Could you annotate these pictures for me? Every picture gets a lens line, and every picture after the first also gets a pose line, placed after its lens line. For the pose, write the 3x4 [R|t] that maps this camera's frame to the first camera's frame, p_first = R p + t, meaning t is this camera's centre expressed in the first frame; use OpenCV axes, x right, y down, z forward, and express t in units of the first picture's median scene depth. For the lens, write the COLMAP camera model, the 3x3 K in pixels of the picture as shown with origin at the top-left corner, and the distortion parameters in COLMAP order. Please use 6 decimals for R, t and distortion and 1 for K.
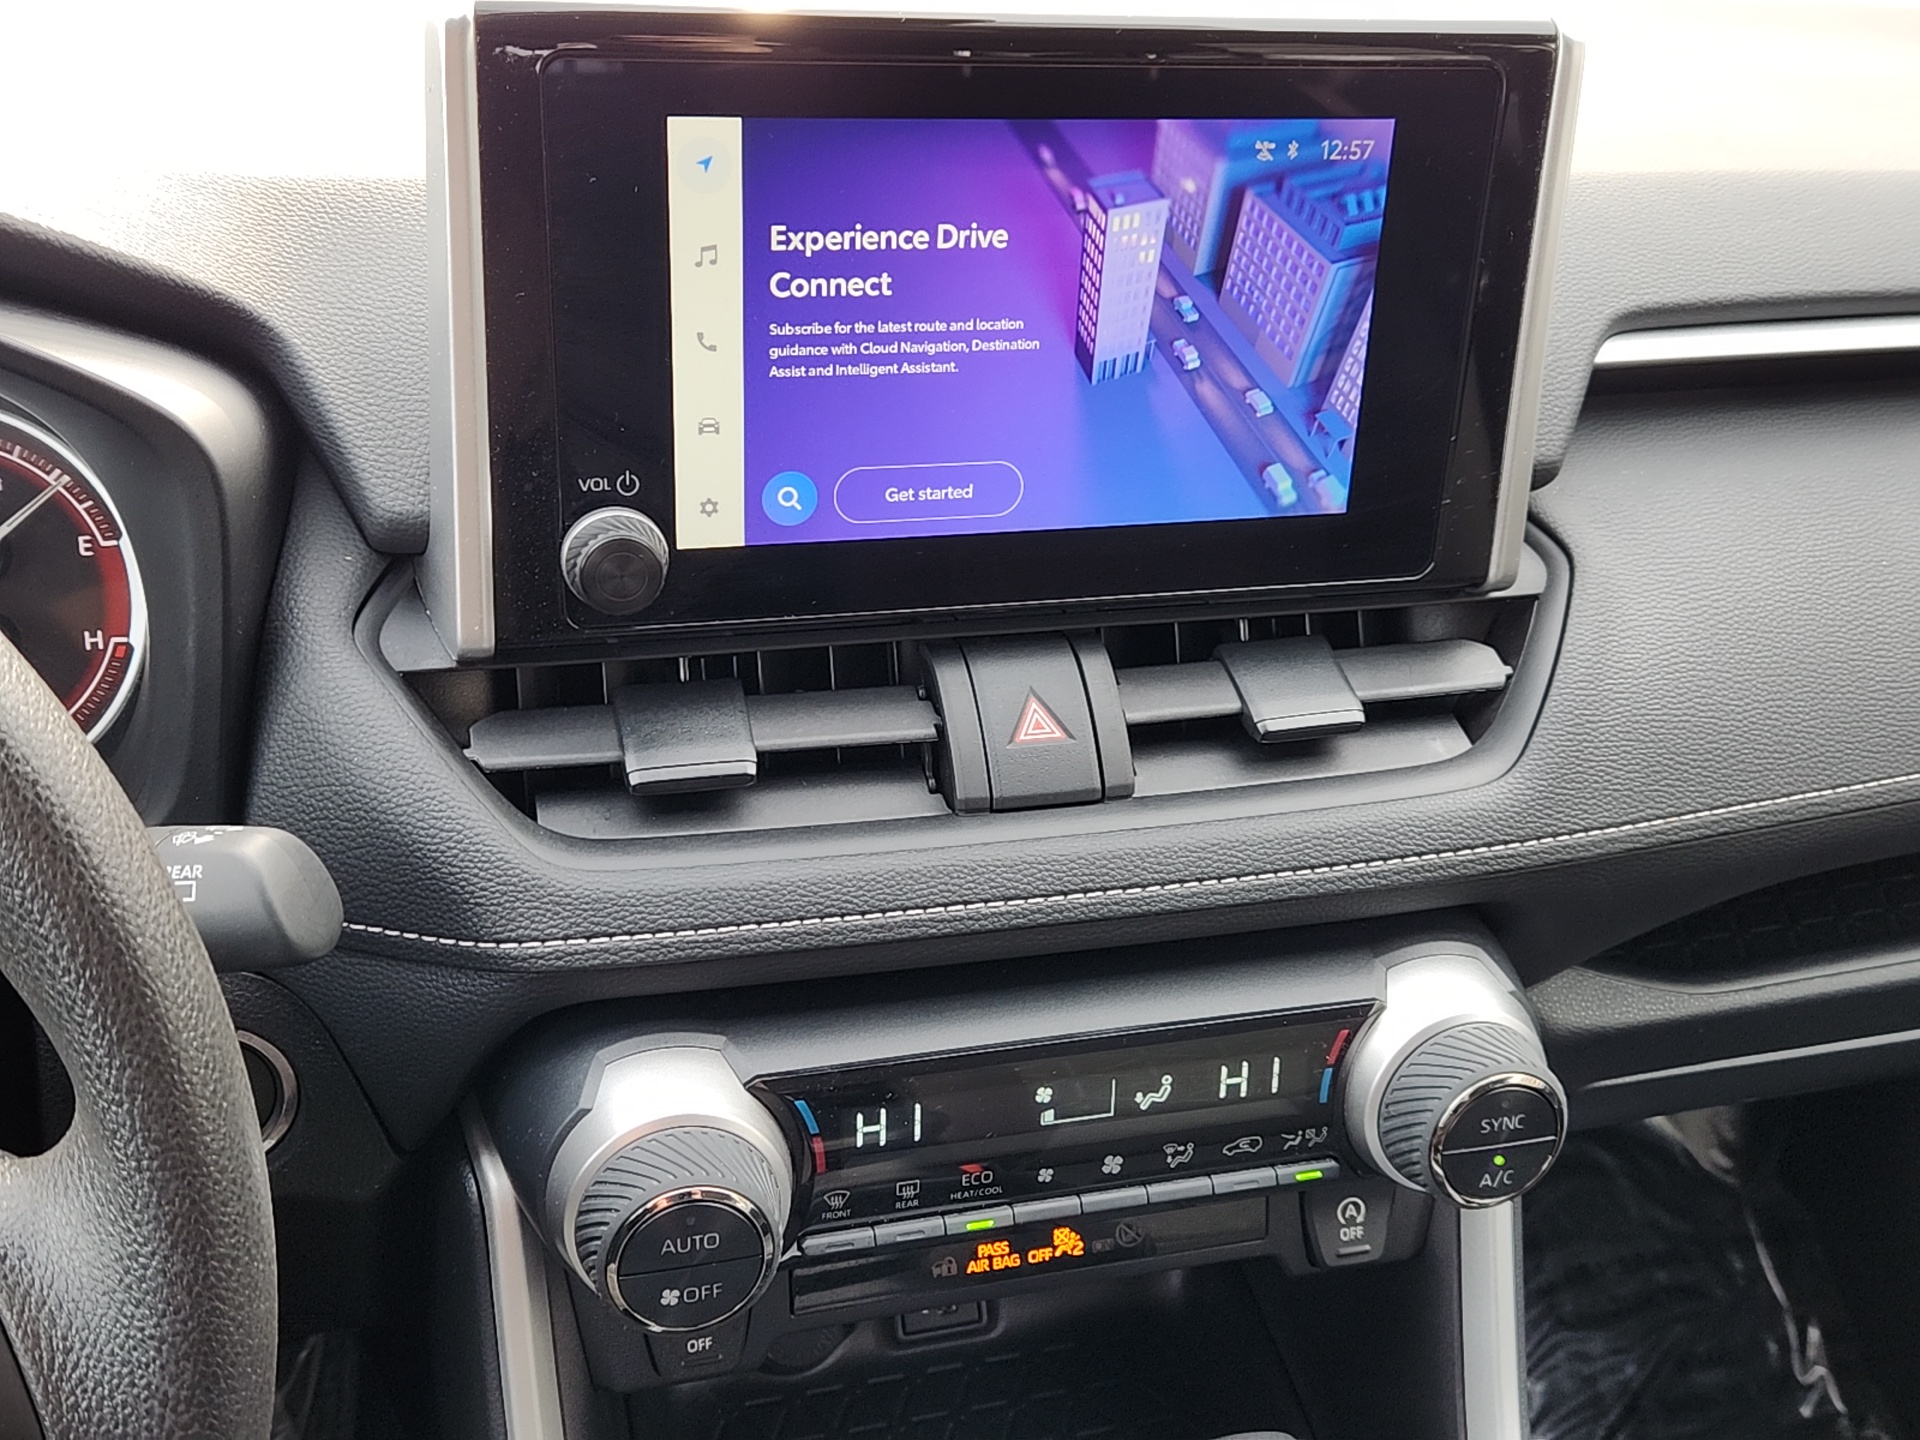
lens RADIAL K [[2041.8, 0, 961.3], [0, 2041.8, 709.3], [0, 0, 1]] dist [0.107392, -0.172765]
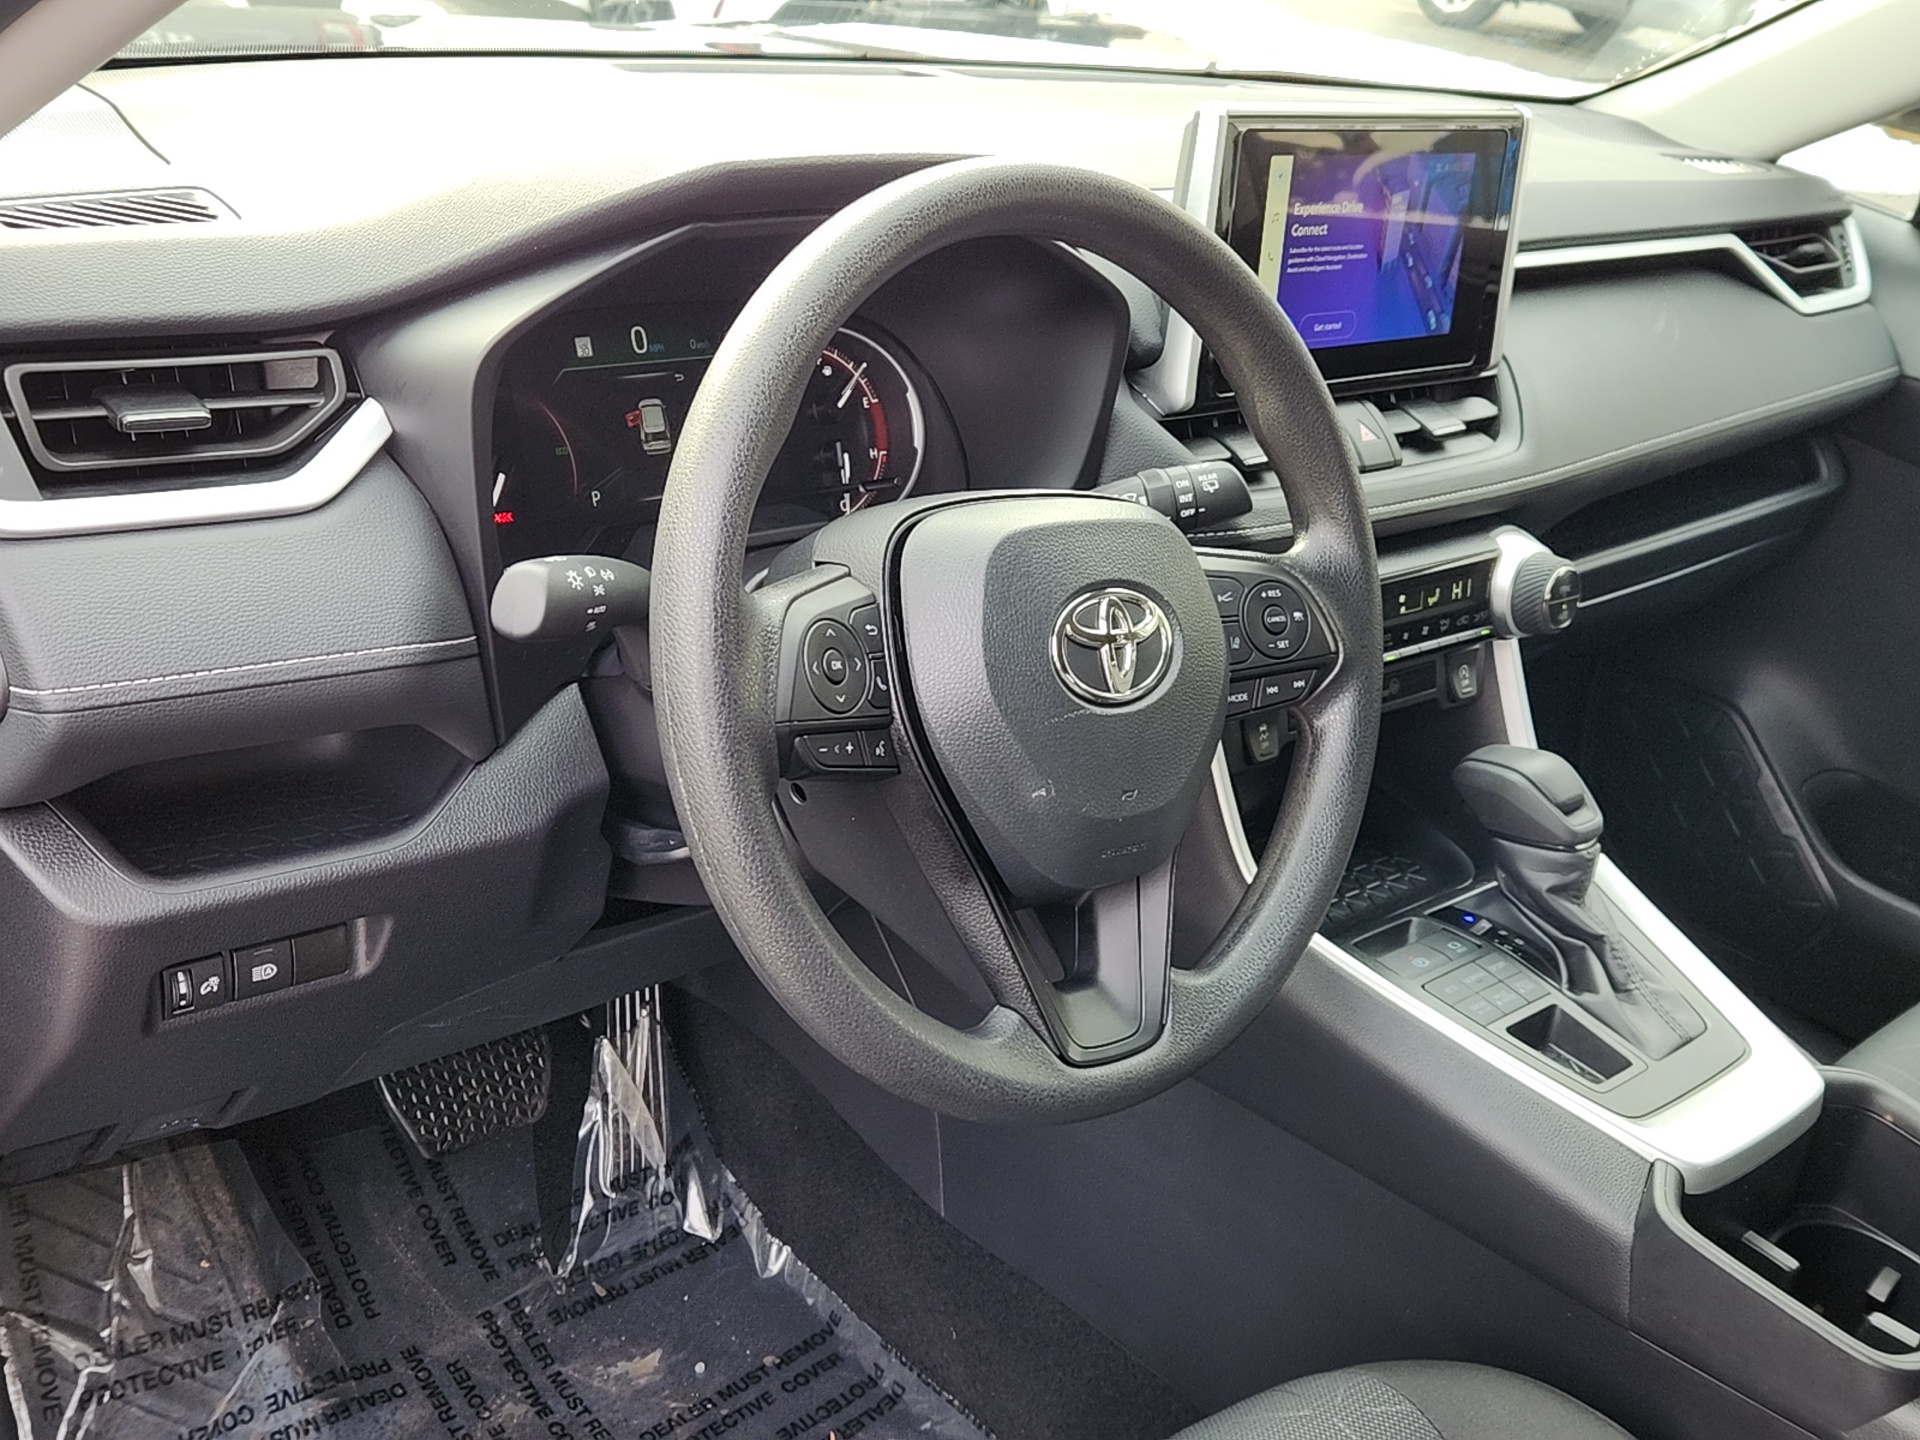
lens RADIAL K [[2041.8, 0, 961.3], [0, 2041.8, 709.3], [0, 0, 1]] dist [0.107392, -0.172765]
pose [[0.897722, -0.133617, 0.419811, -1.295326], [0.155550, 0.987659, -0.018277, 0.267466], [-0.412188, 0.081709, 0.907428, -0.768986]]
